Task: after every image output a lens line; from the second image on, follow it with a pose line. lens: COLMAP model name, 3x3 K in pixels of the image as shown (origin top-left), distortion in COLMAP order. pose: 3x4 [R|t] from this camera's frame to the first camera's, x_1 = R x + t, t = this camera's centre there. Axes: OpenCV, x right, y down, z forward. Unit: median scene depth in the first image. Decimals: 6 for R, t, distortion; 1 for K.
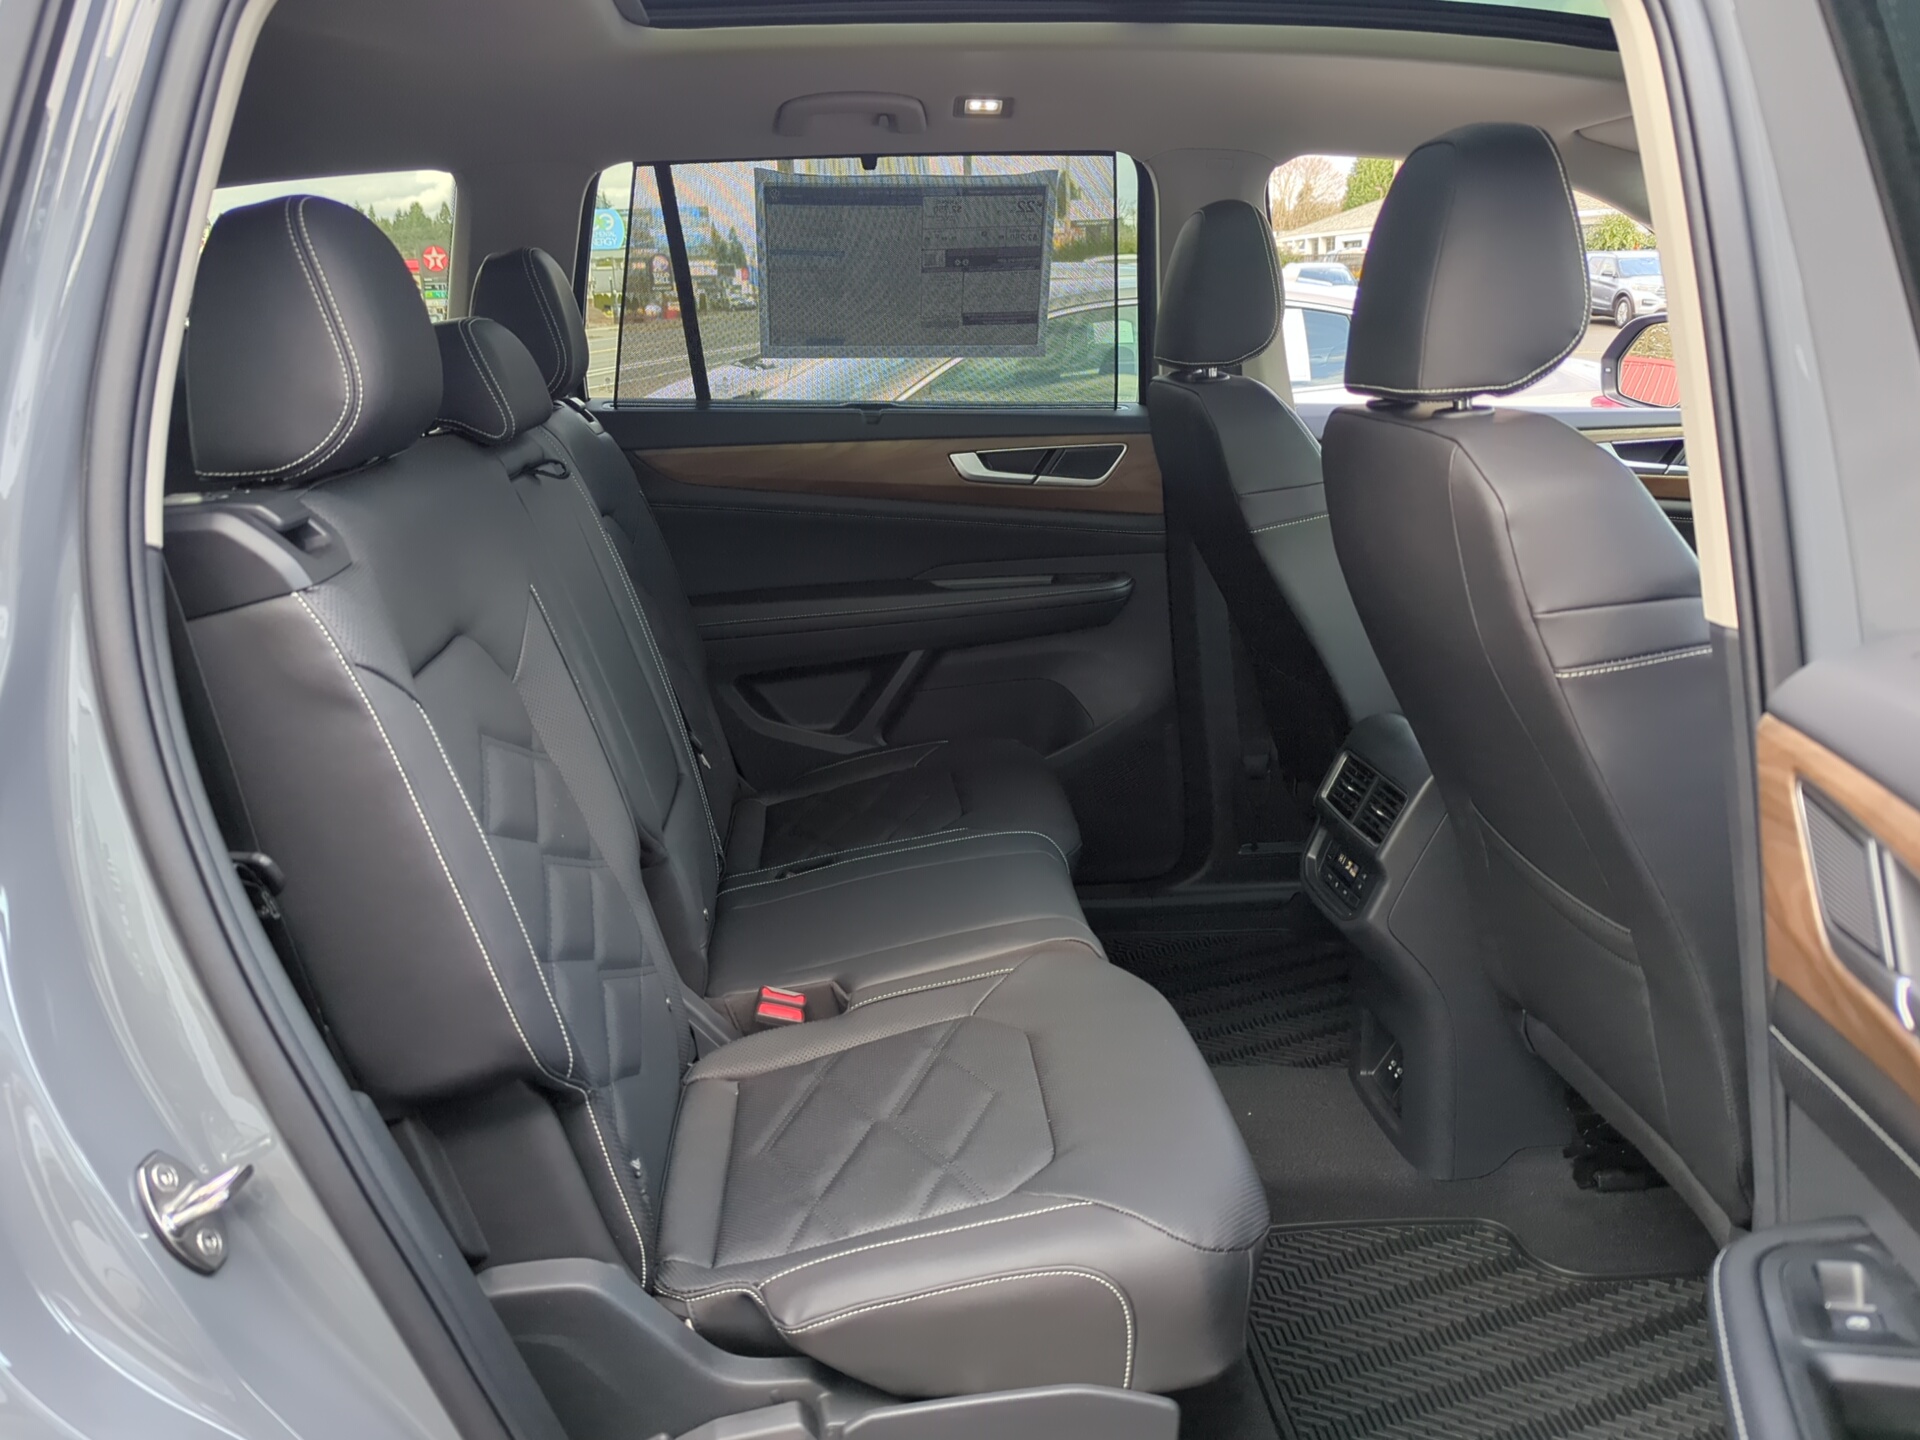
lens RADIAL K [[1551.6, 0, 959.0], [0, 1551.6, 737.6], [0, 0, 1]] dist [0.068778, -0.098542]
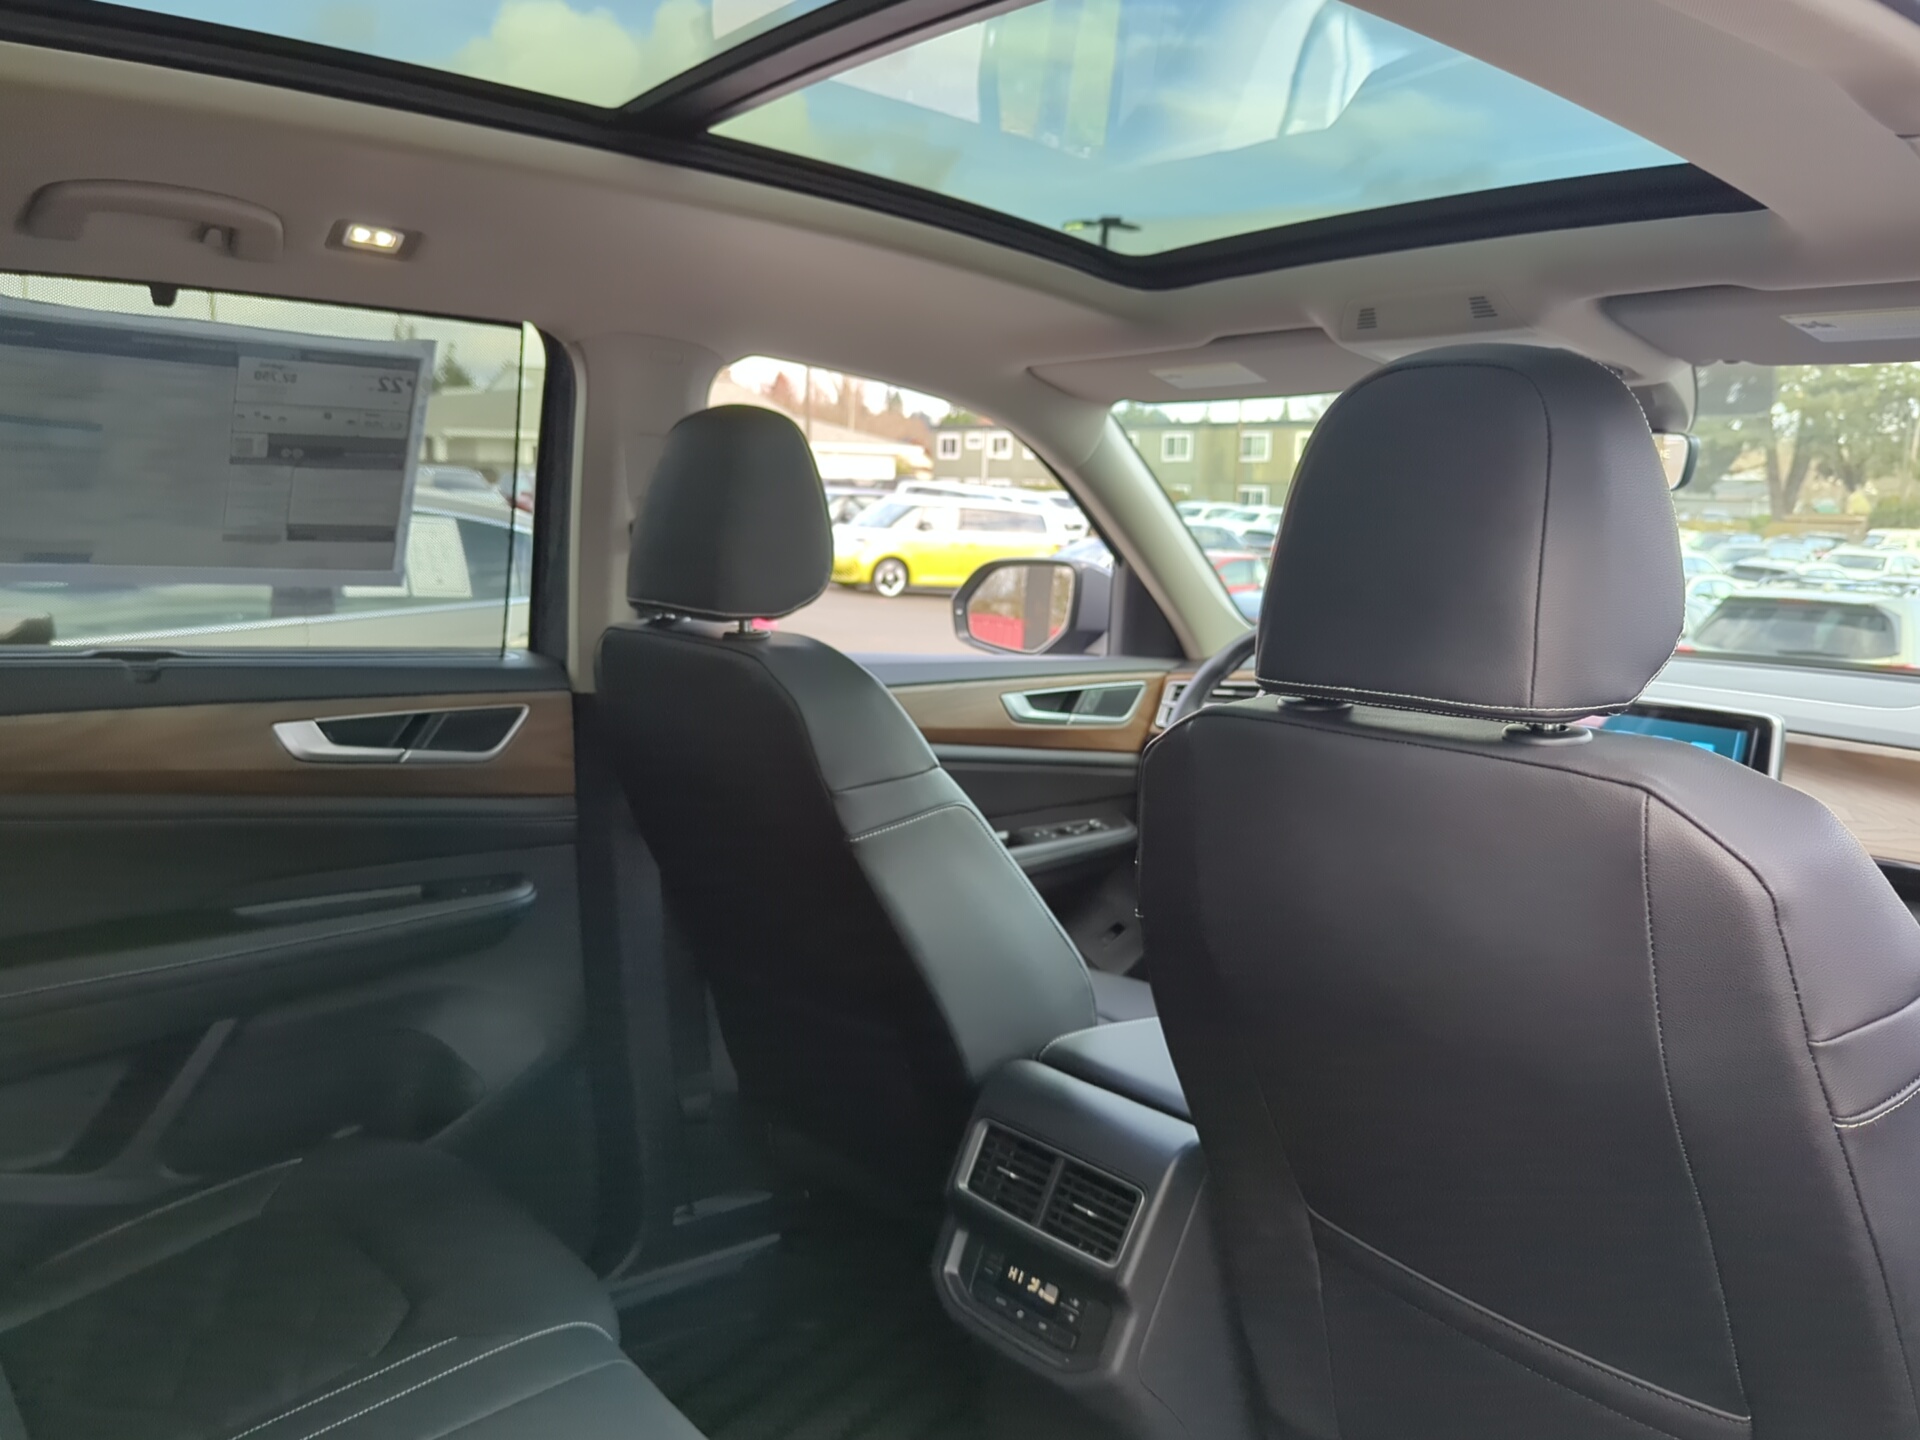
lens RADIAL K [[1551.6, 0, 959.0], [0, 1551.6, 737.6], [0, 0, 1]] dist [0.068778, -0.098542]
pose [[0.828232, -0.031231, 0.559514, -0.143528], [0.102478, 0.990050, -0.096432, -0.082437], [-0.550935, 0.137206, 0.823192, 0.282875]]
